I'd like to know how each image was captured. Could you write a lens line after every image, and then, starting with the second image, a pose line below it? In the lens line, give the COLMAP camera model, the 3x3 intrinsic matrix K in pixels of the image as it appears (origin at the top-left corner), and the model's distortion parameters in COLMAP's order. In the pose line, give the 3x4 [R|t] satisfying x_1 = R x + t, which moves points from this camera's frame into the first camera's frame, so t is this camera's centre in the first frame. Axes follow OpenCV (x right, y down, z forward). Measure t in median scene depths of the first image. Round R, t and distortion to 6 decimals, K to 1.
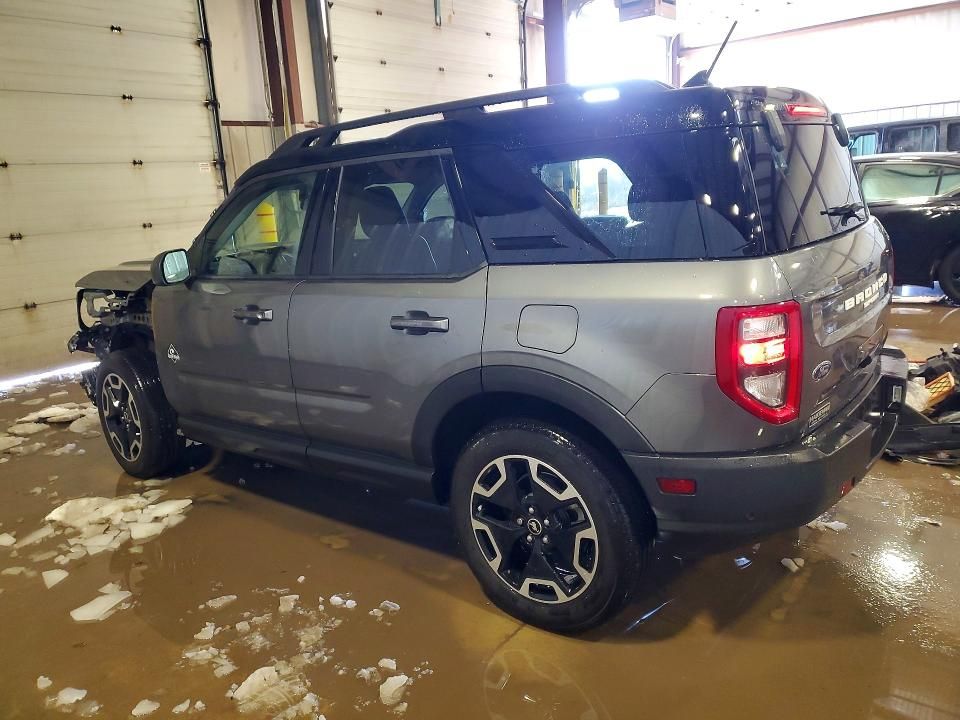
lens RADIAL K [[739.5, 0, 461.6], [0, 739.5, 359.5], [0, 0, 1]] dist [0.035033, 0.002273]
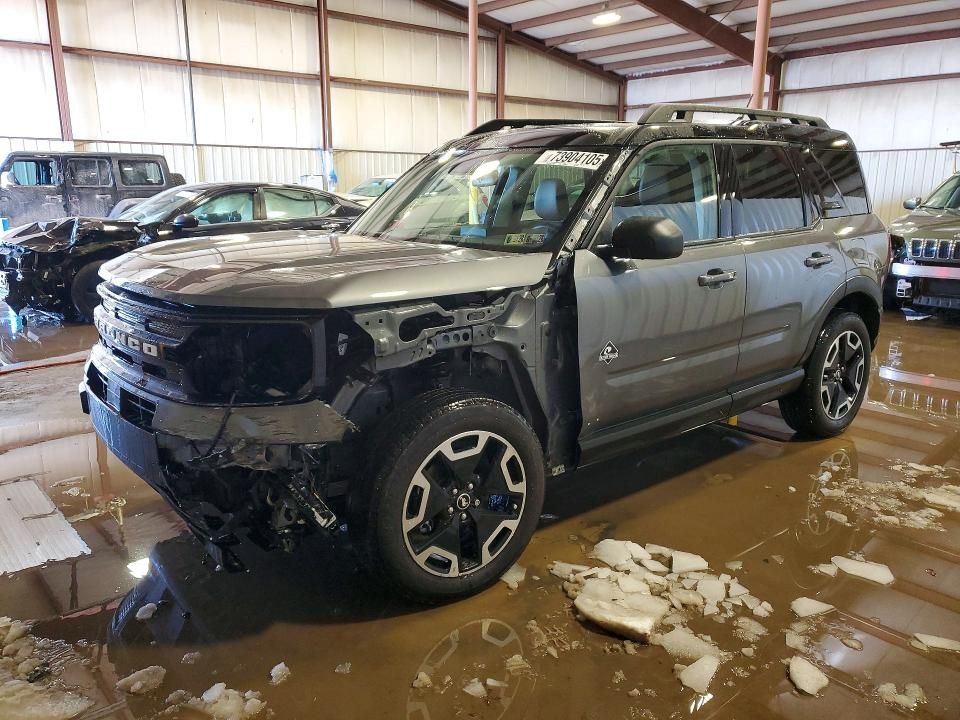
lens RADIAL K [[739.5, 0, 461.6], [0, 739.5, 359.5], [0, 0, 1]] dist [0.035033, 0.002273]
pose [[0.196178, -0.147715, 0.969378, -1.347304], [0.203852, 0.973133, 0.107032, -0.133044], [-0.959145, 0.176612, 0.221019, 1.121667]]
